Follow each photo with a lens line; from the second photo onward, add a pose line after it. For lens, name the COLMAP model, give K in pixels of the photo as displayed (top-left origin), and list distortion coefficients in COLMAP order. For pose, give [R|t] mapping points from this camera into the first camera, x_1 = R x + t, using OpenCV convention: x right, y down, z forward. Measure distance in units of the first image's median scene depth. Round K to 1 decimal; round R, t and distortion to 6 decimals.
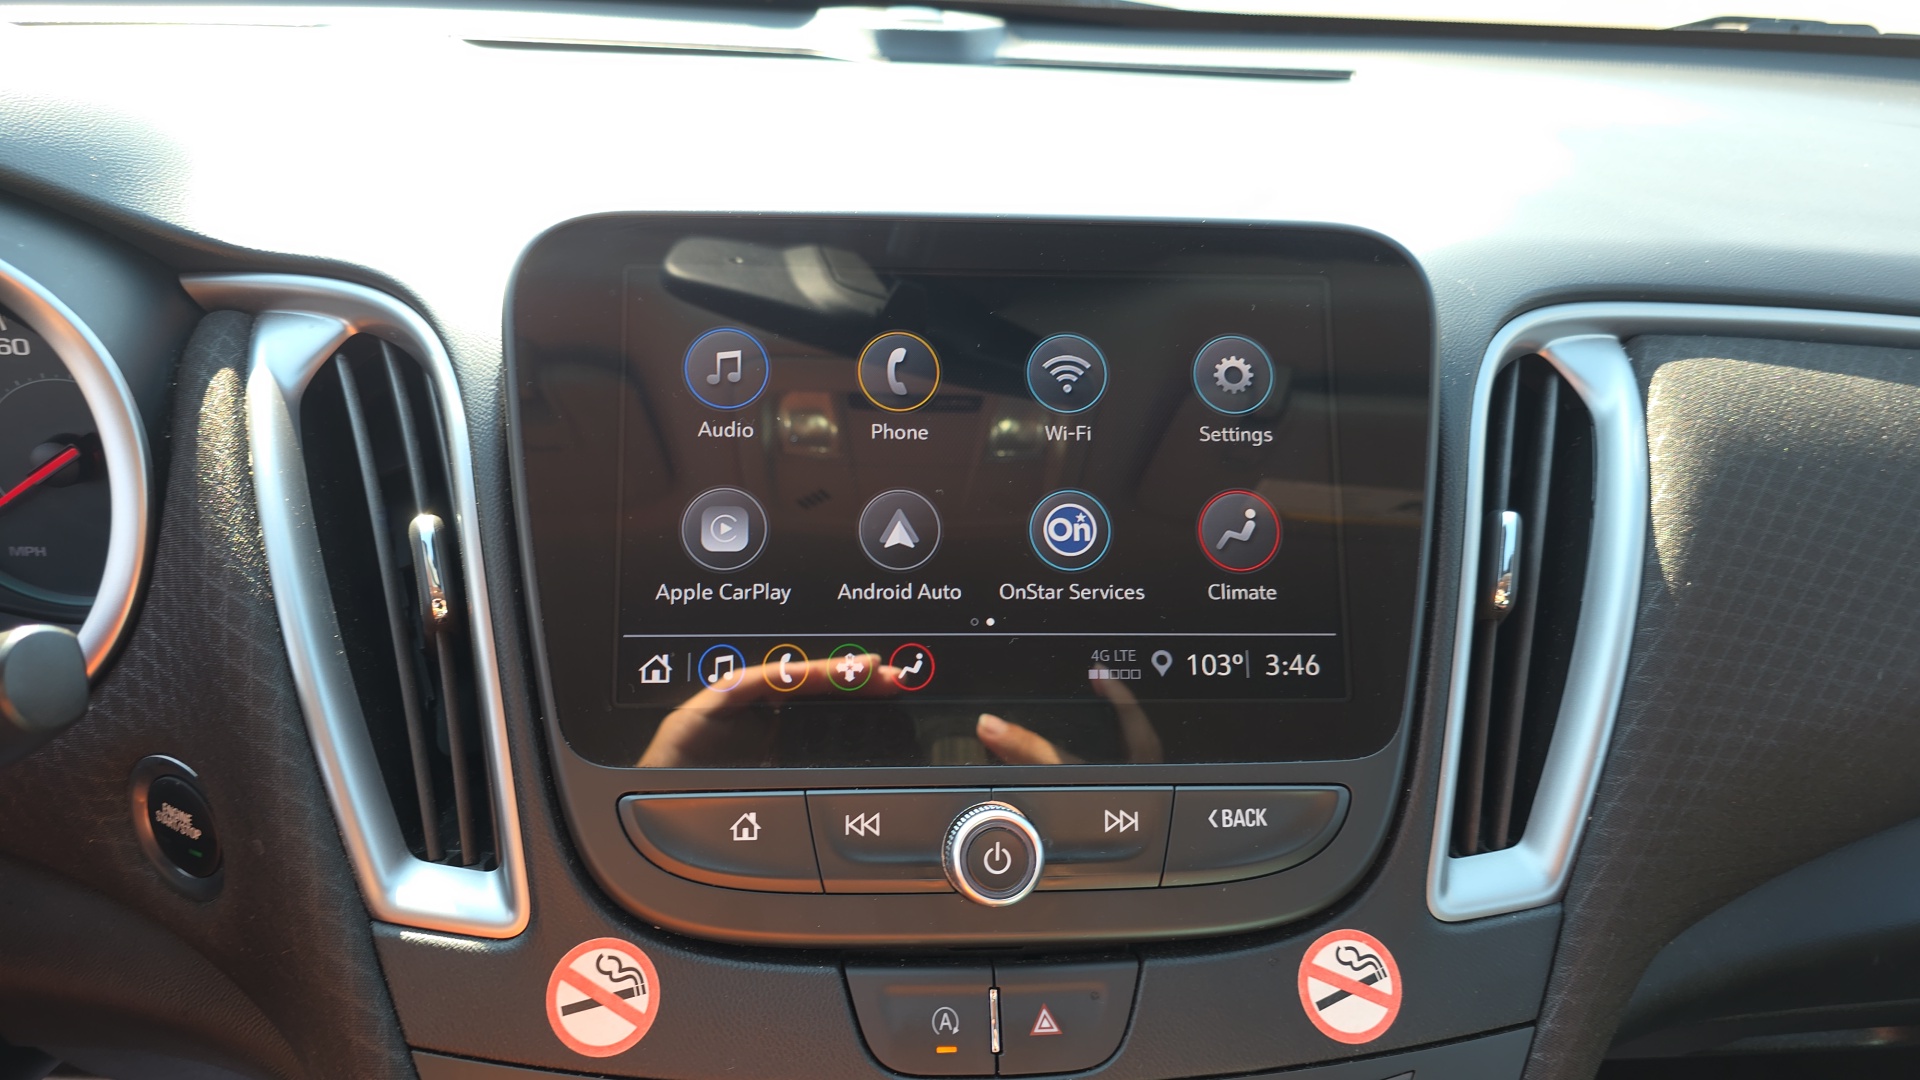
lens RADIAL K [[1367.9, 0, 956.8], [0, 1367.9, 529.3], [0, 0, 1]] dist [0.032377, -0.084585]
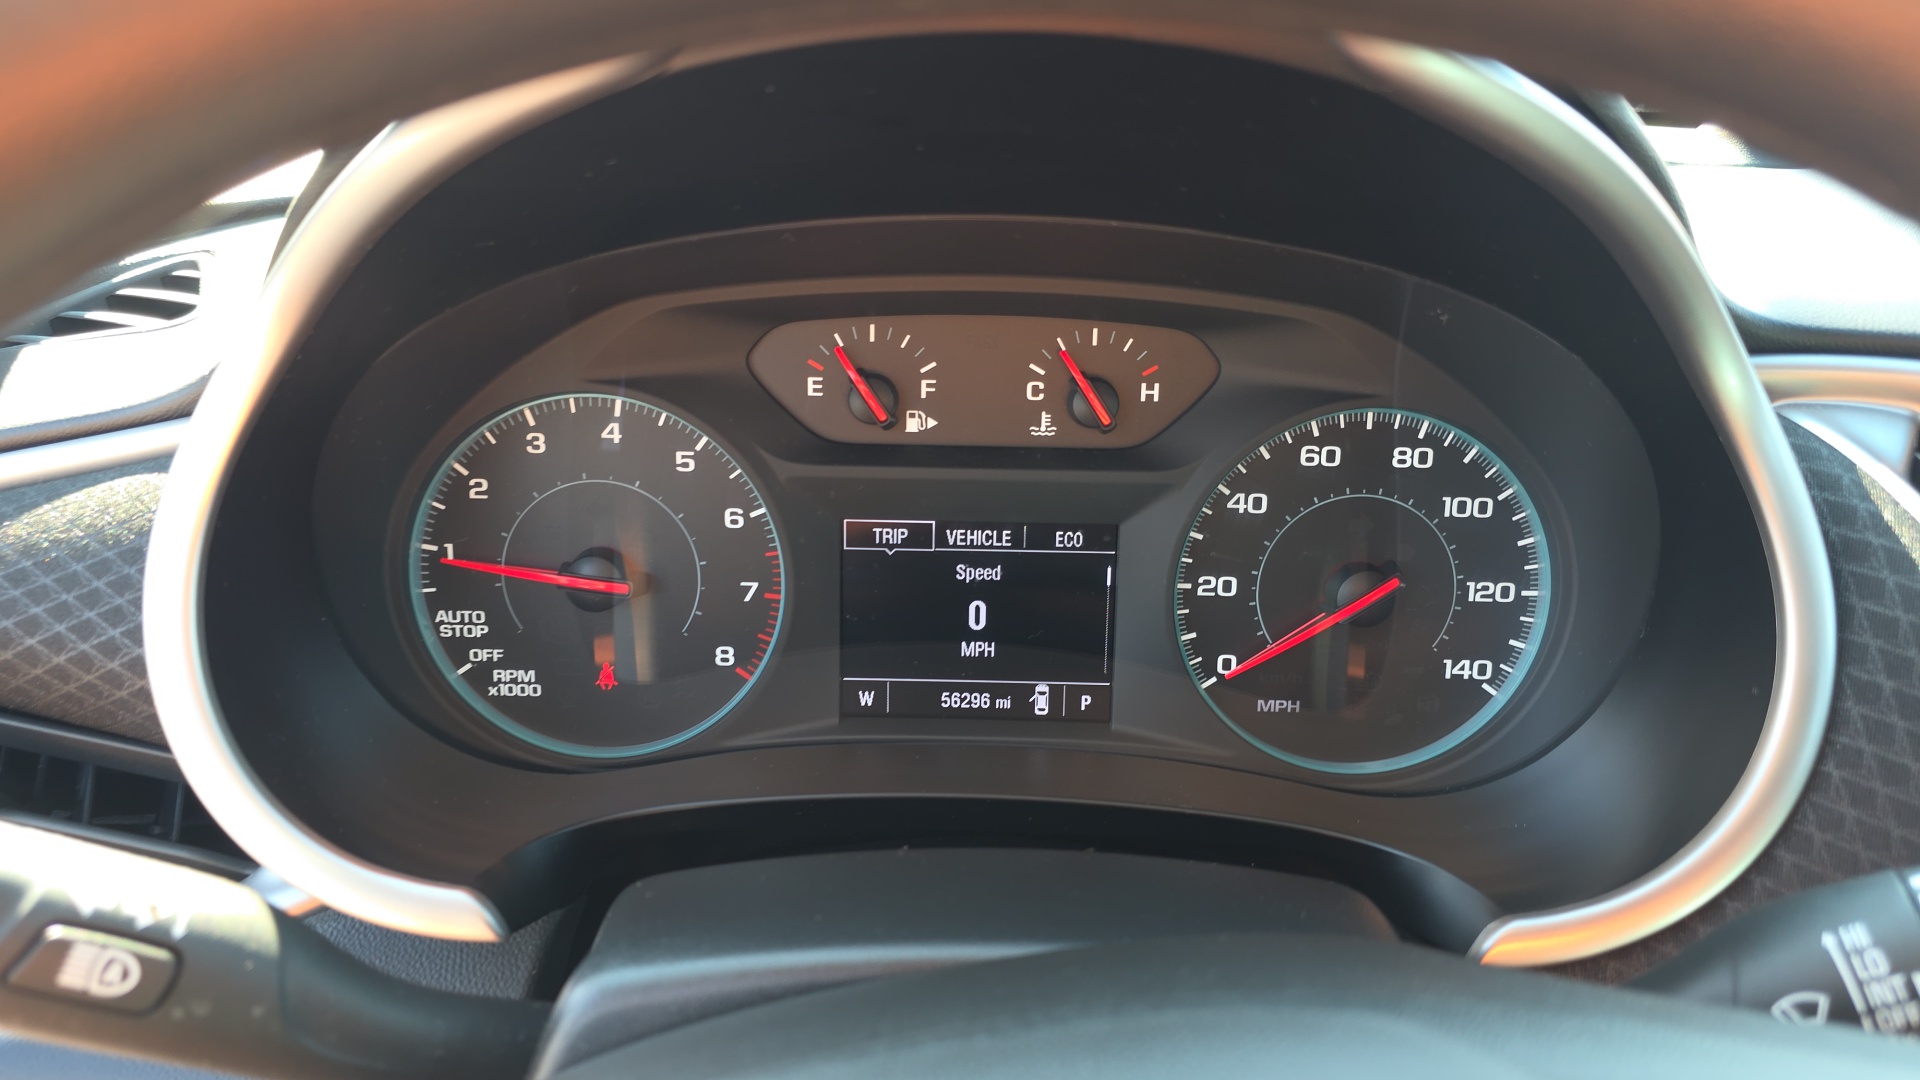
lens RADIAL K [[1308.3, 0, 934.6], [0, 1308.3, 559.3], [0, 0, 1]] dist [0.072800, -0.097152]
pose [[0.996342, -0.005017, -0.085305, -1.061168], [-0.003758, 0.994737, -0.102392, 0.014211], [0.085370, 0.102338, 0.991080, 0.234176]]
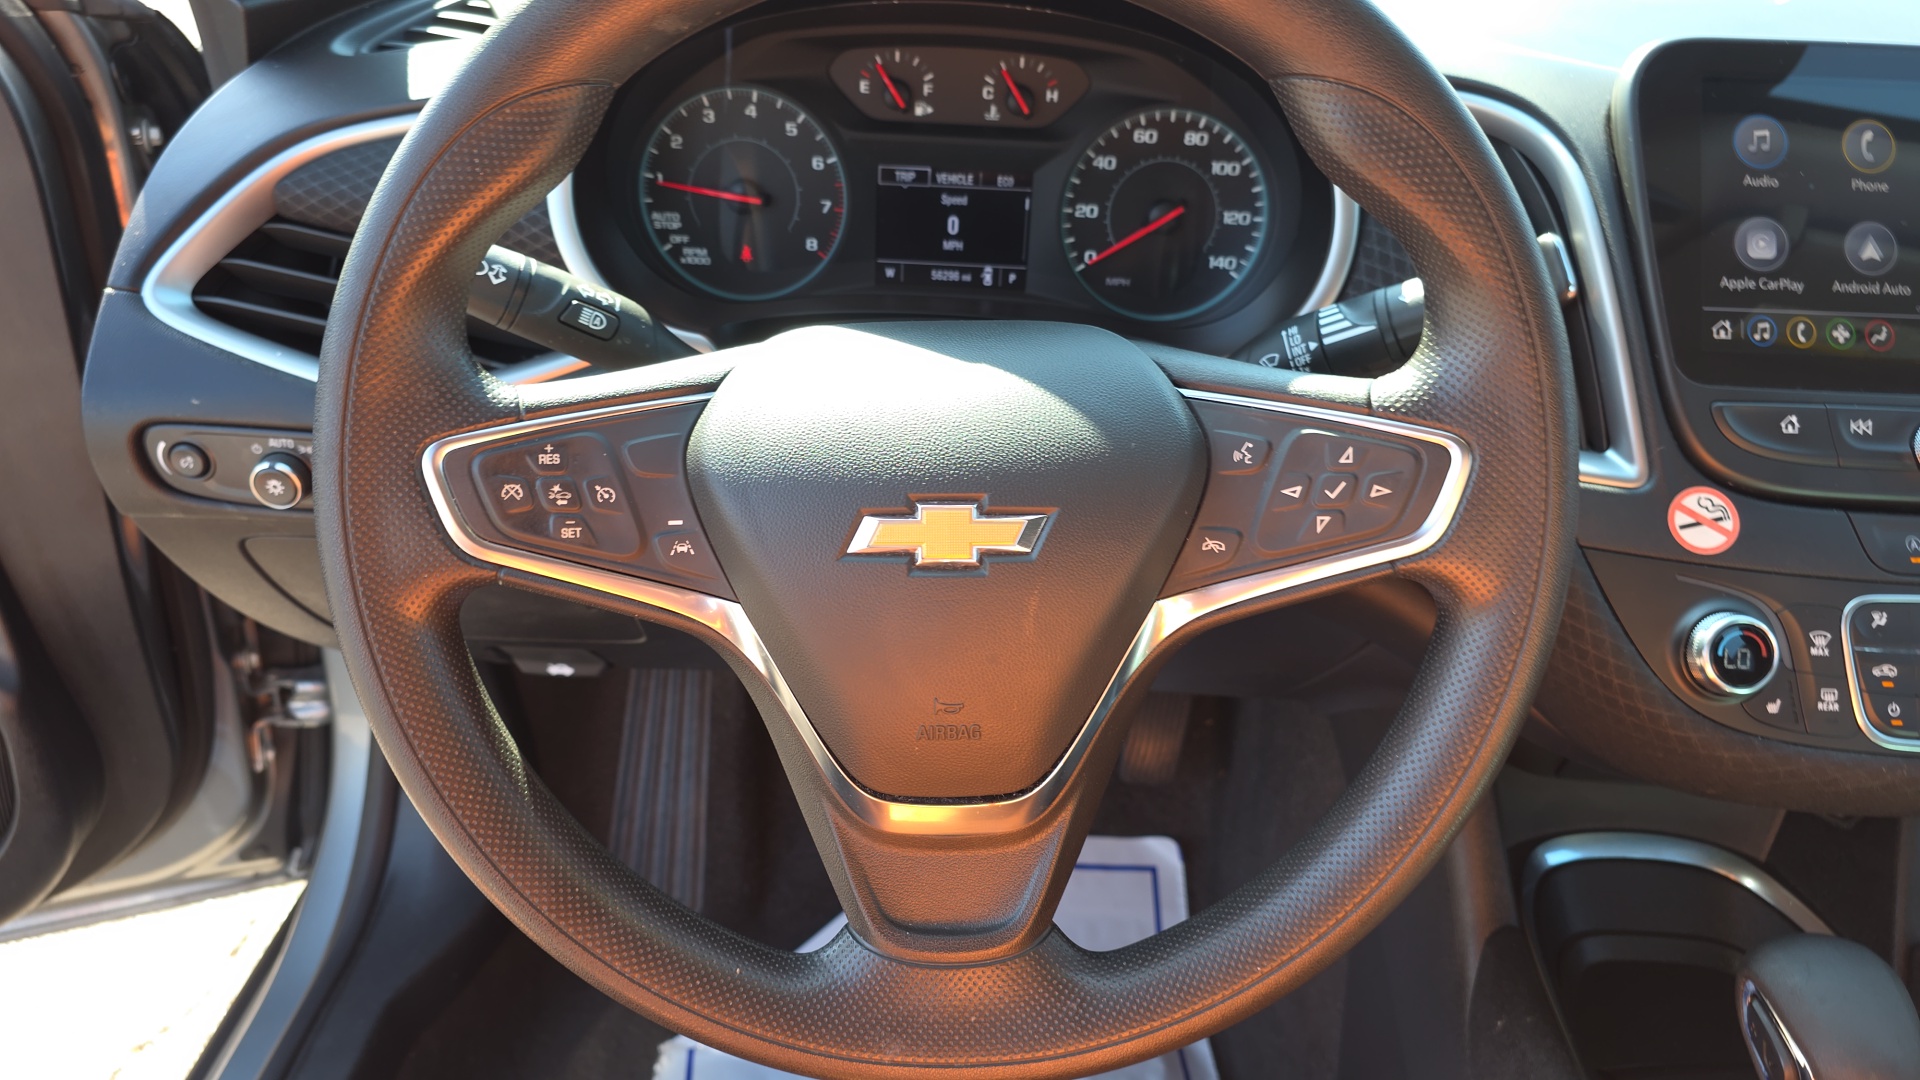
lens RADIAL K [[1324.7, 0, 952.0], [0, 1324.7, 559.7], [0, 0, 1]] dist [0.034261, -0.053017]
pose [[0.995740, 0.040297, -0.082933, -0.944259], [-0.032466, 0.995071, 0.093699, 0.244740], [0.086300, -0.090608, 0.992140, -0.626564]]
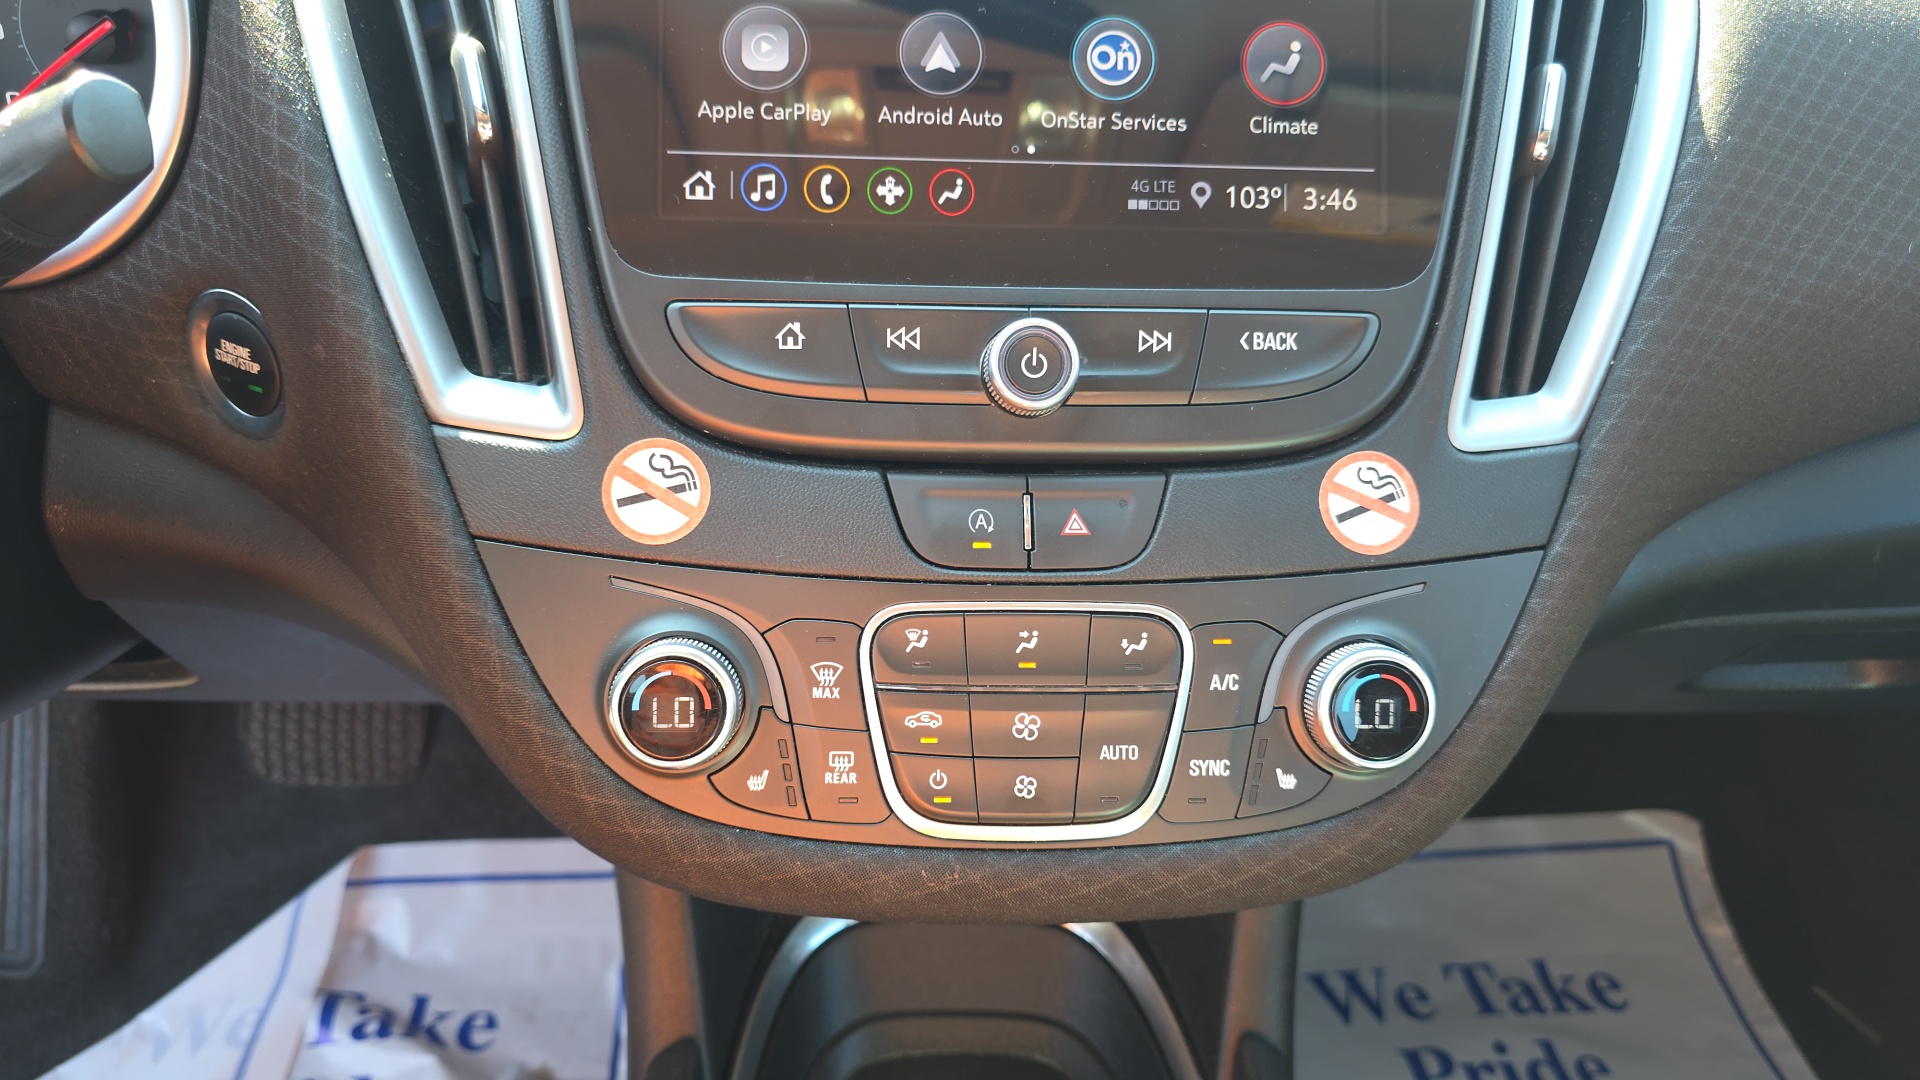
lens RADIAL K [[1364.5, 0, 953.0], [0, 1364.5, 565.6], [0, 0, 1]] dist [0.014554, -0.050834]
pose [[0.999841, 0.014808, -0.009909, -0.017782], [-0.013064, 0.987443, 0.157434, 0.210496], [0.012116, -0.157279, 0.987480, -0.035666]]
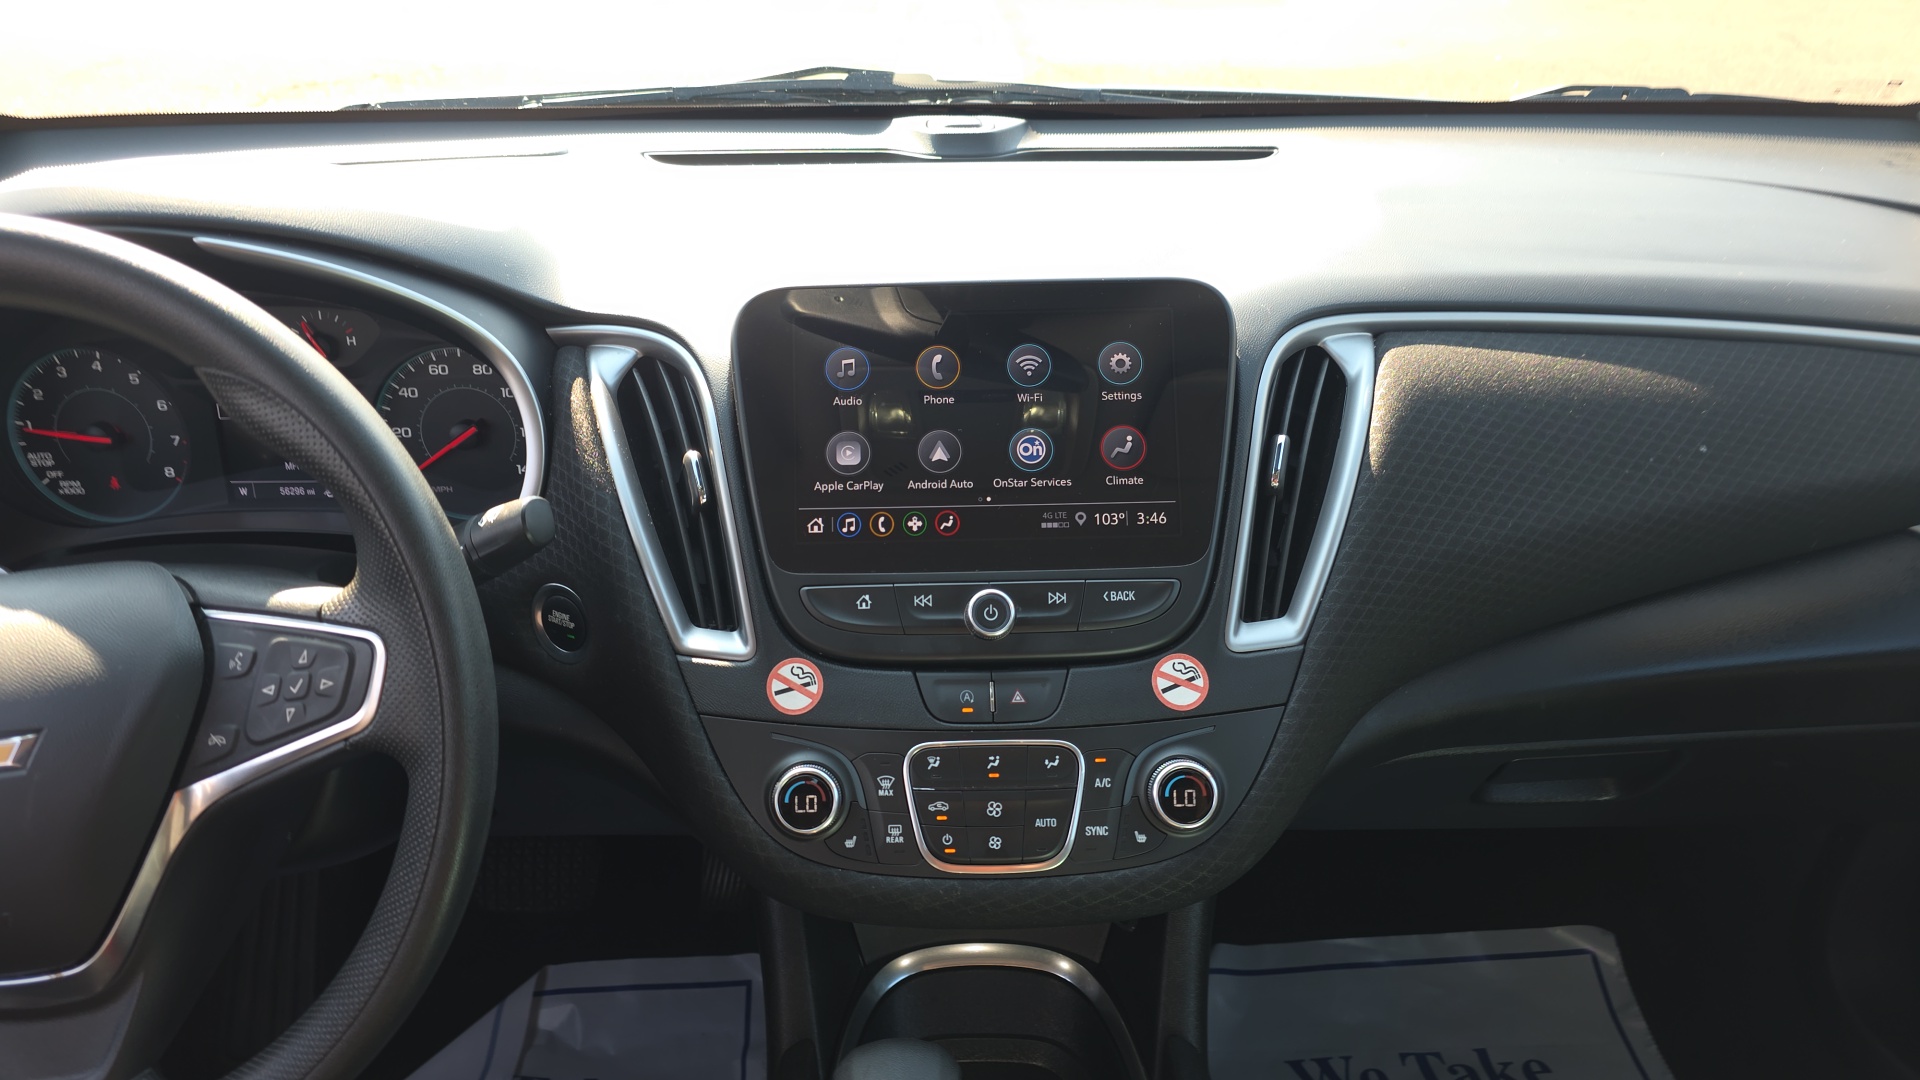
lens RADIAL K [[1308.3, 0, 934.6], [0, 1308.3, 559.3], [0, 0, 1]] dist [0.072800, -0.097152]
pose [[0.996701, -0.021086, -0.078369, 0.089143], [0.022390, 0.999625, 0.015797, 0.120236], [0.078007, -0.017500, 0.996799, -0.802938]]
